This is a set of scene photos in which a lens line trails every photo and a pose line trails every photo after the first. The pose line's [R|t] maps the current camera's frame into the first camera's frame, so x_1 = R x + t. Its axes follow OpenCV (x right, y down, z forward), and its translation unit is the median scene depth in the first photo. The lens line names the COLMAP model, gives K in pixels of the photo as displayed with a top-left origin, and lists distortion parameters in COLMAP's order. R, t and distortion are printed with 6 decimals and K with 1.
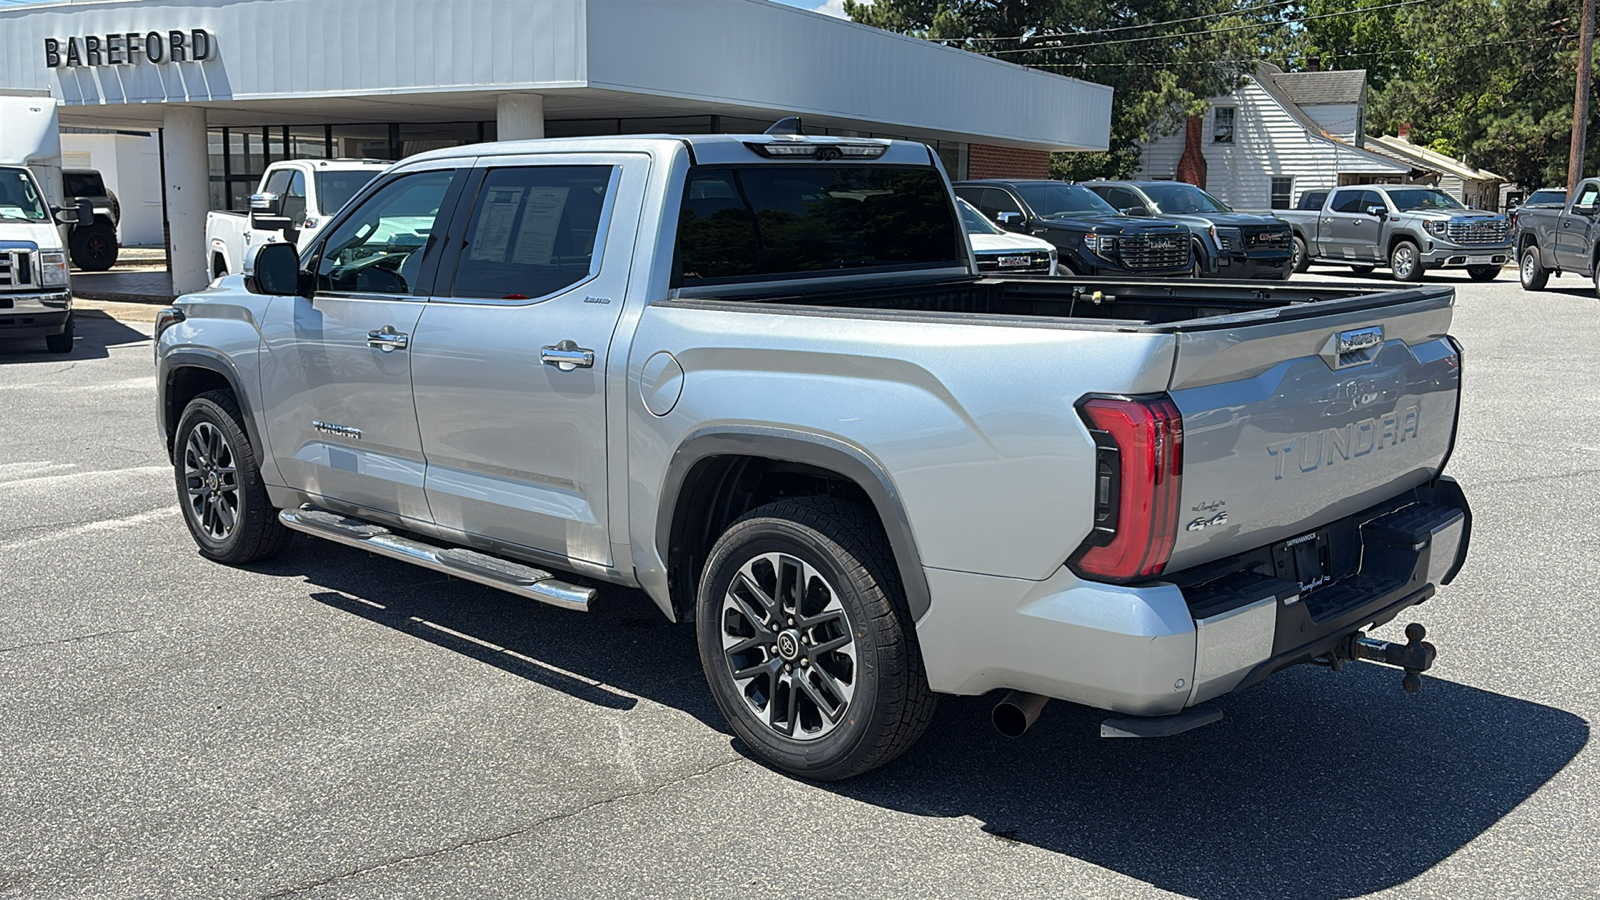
lens RADIAL K [[1493.2, 0, 778.6], [0, 1493.2, 449.6], [0, 0, 1]] dist [0.059180, -0.076292]
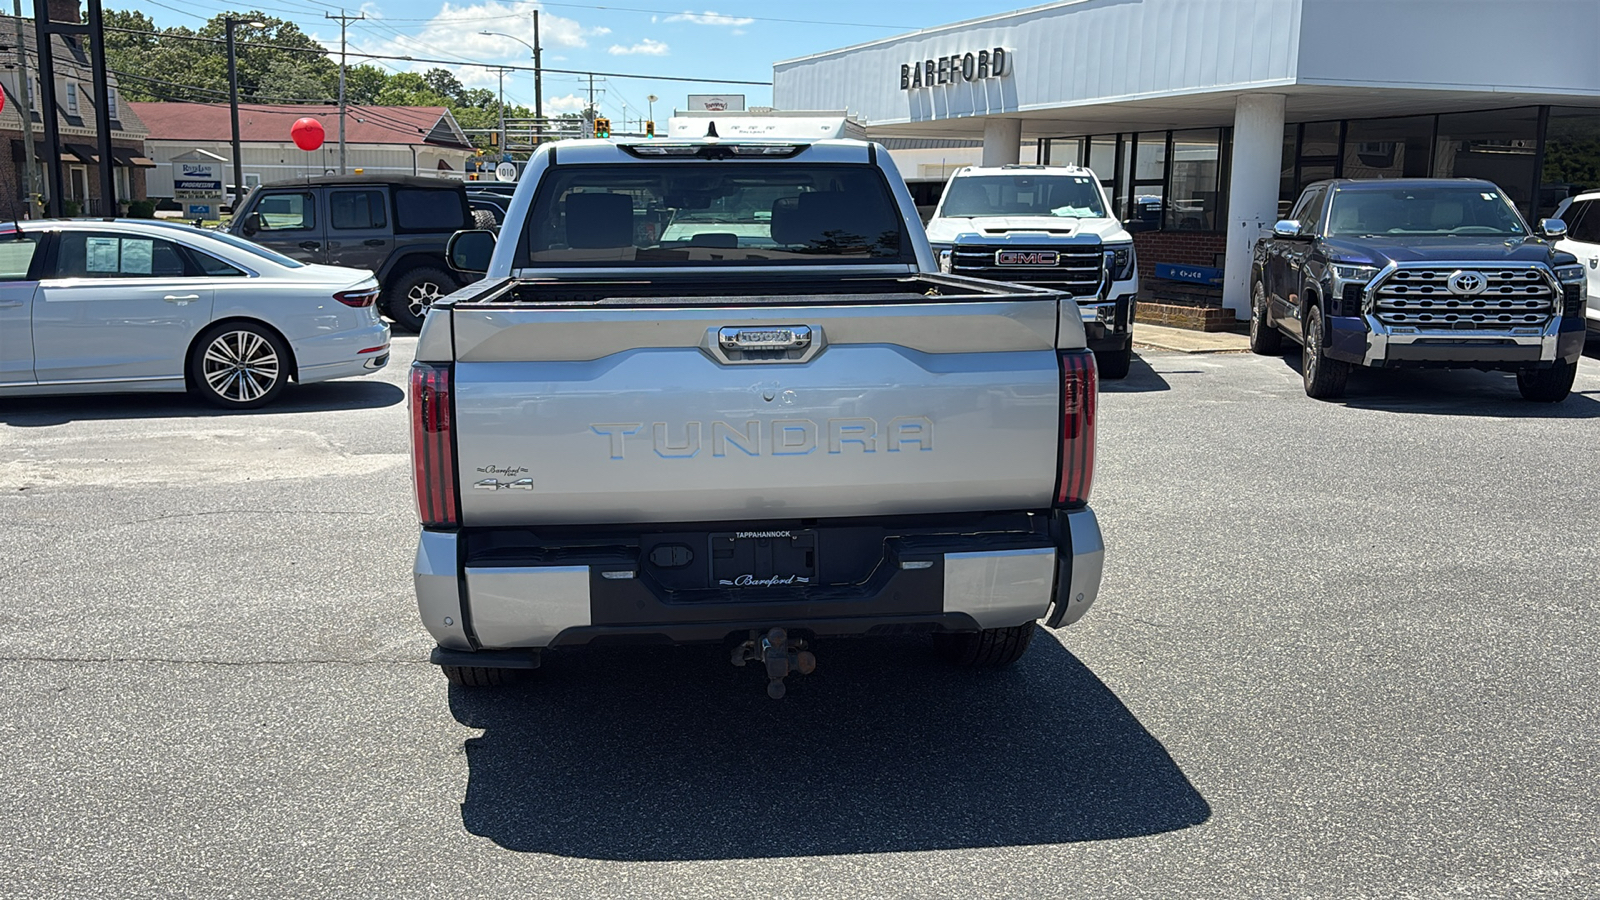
lens RADIAL K [[1498.9, 0, 753.2], [0, 1498.9, 480.4], [0, 0, 1]] dist [0.023398, -0.009897]
pose [[0.772784, 0.117350, -0.623725, 0.654782], [-0.107581, 0.992756, 0.053490, -0.019800], [0.625484, 0.025765, 0.779811, 0.148643]]
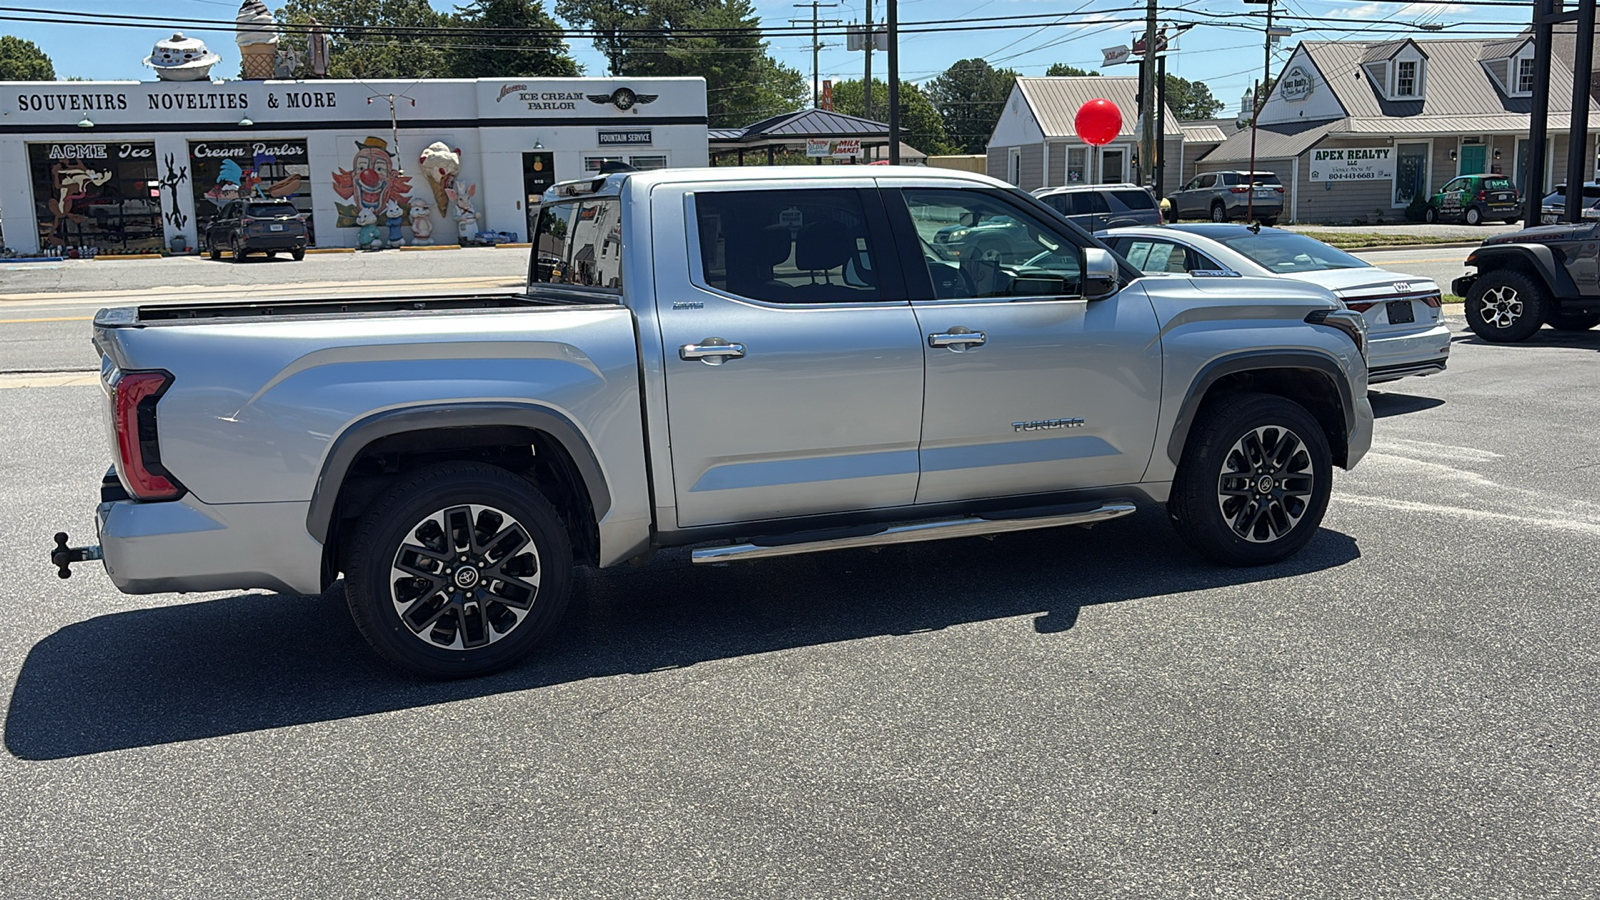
lens RADIAL K [[1493.2, 0, 778.6], [0, 1493.2, 449.6], [0, 0, 1]] dist [0.059180, -0.076292]
pose [[-0.373434, 0.156206, -0.914410, 0.963439], [-0.126946, 0.967842, 0.217177, -0.239511], [0.918930, 0.197182, -0.341596, 1.386892]]
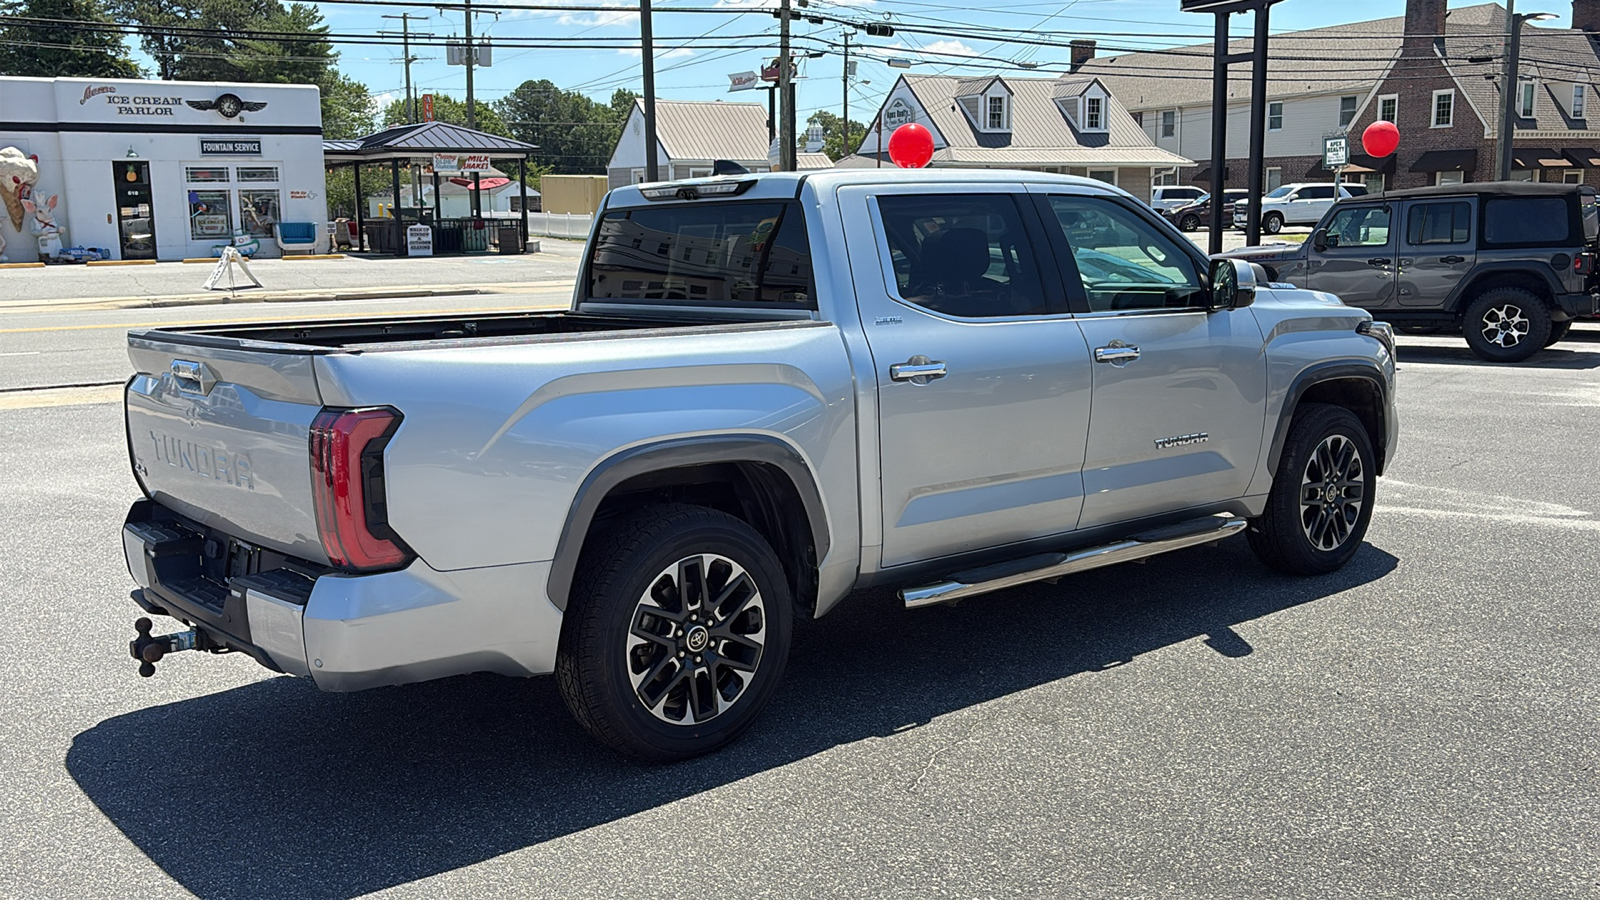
lens RADIAL K [[1488.6, 0, 767.0], [0, 1488.6, 444.3], [0, 0, 1]] dist [0.089633, -0.141507]
pose [[-0.099780, 0.148309, -0.983894, 0.961252], [-0.145926, 0.975956, 0.161911, -0.174388], [0.984251, 0.159732, -0.075739, 1.002299]]
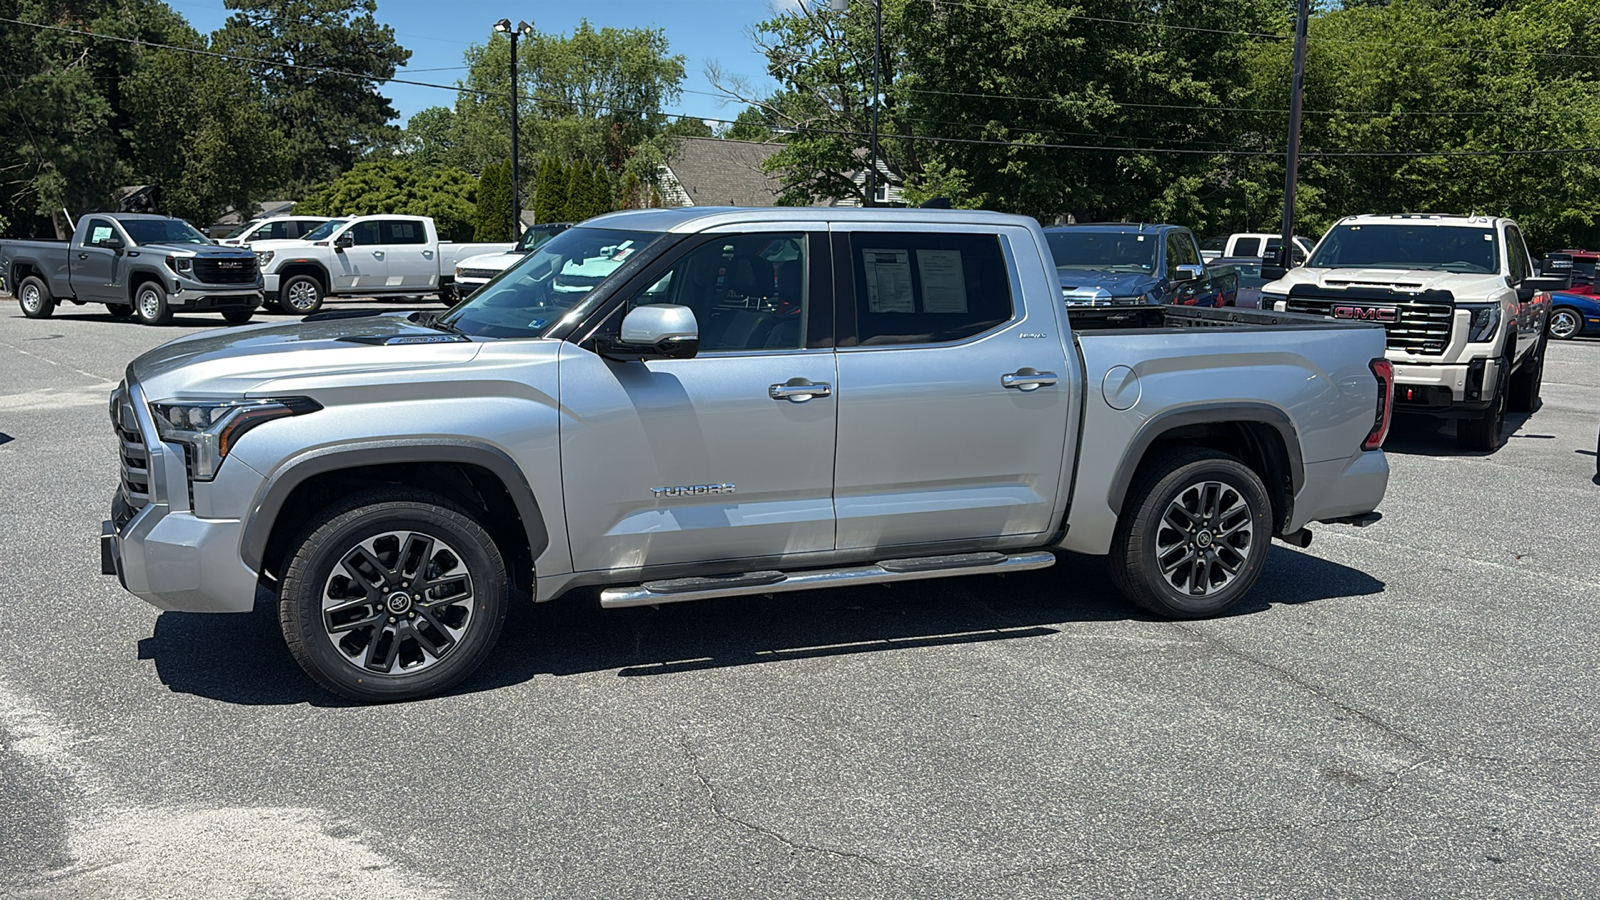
lens RADIAL K [[1475.5, 0, 764.9], [0, 1475.5, 487.2], [0, 0, 1]] dist [0.072109, -0.109537]
pose [[0.382989, -0.146390, 0.912080, -1.143631], [0.136665, 0.985477, 0.100784, -0.105298], [-0.913587, 0.086050, 0.397433, 0.556220]]
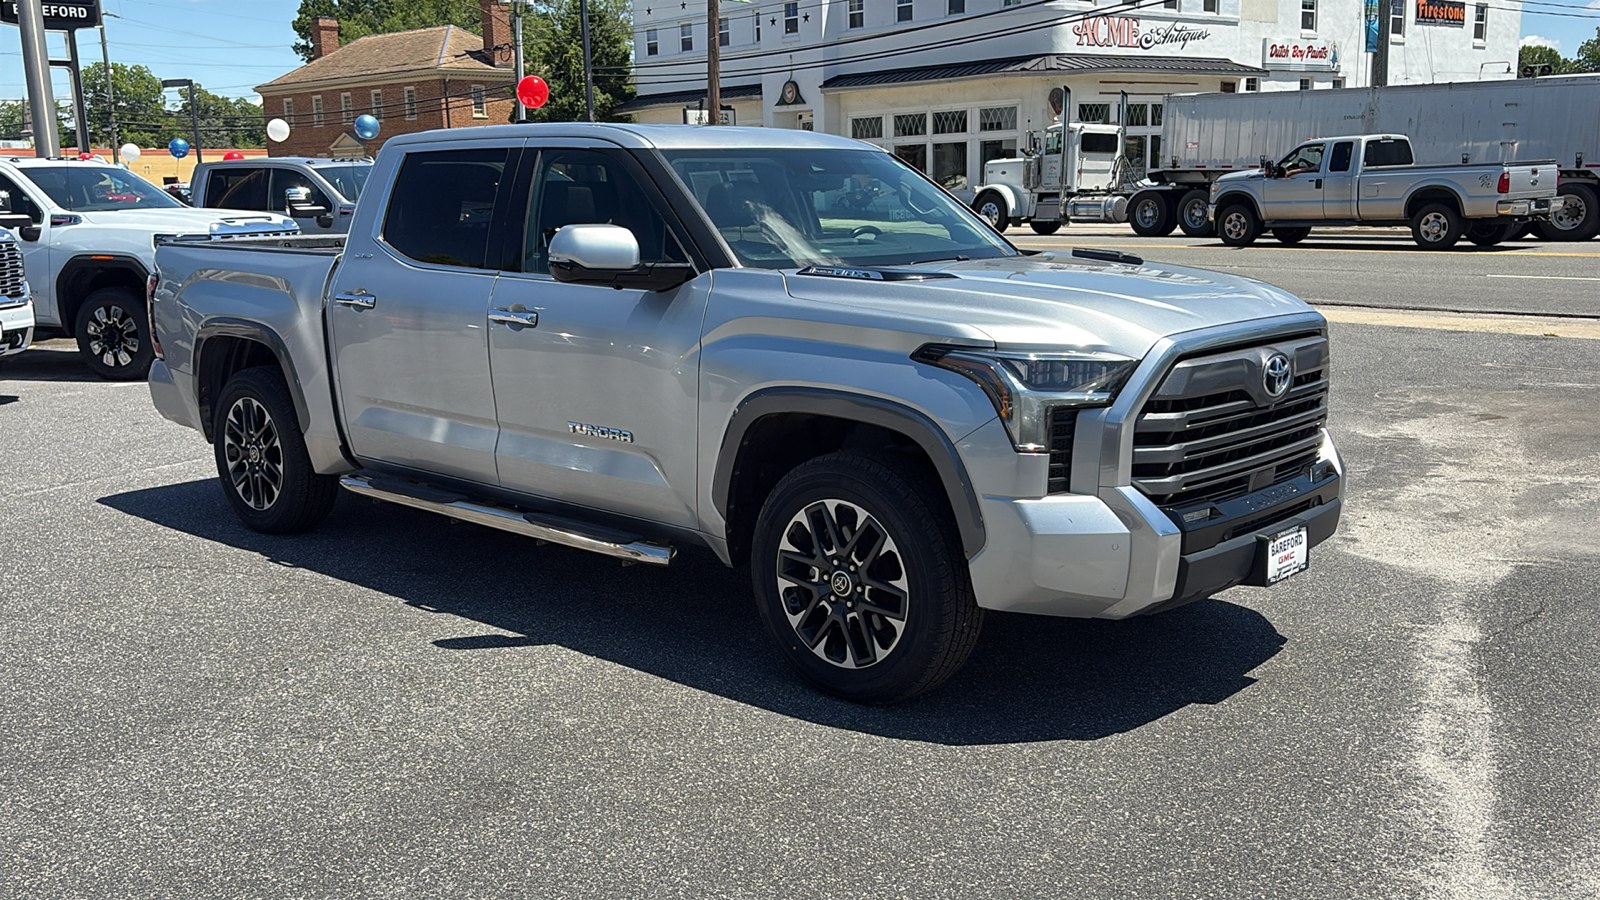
lens RADIAL K [[1491.9, 0, 769.7], [0, 1491.9, 497.0], [0, 0, 1]] dist [0.059767, -0.095099]
pose [[-0.999280, 0.026018, -0.027630, -0.140668], [0.014076, 0.930184, 0.366823, -0.339835], [0.035245, 0.366170, -0.929880, 2.038583]]
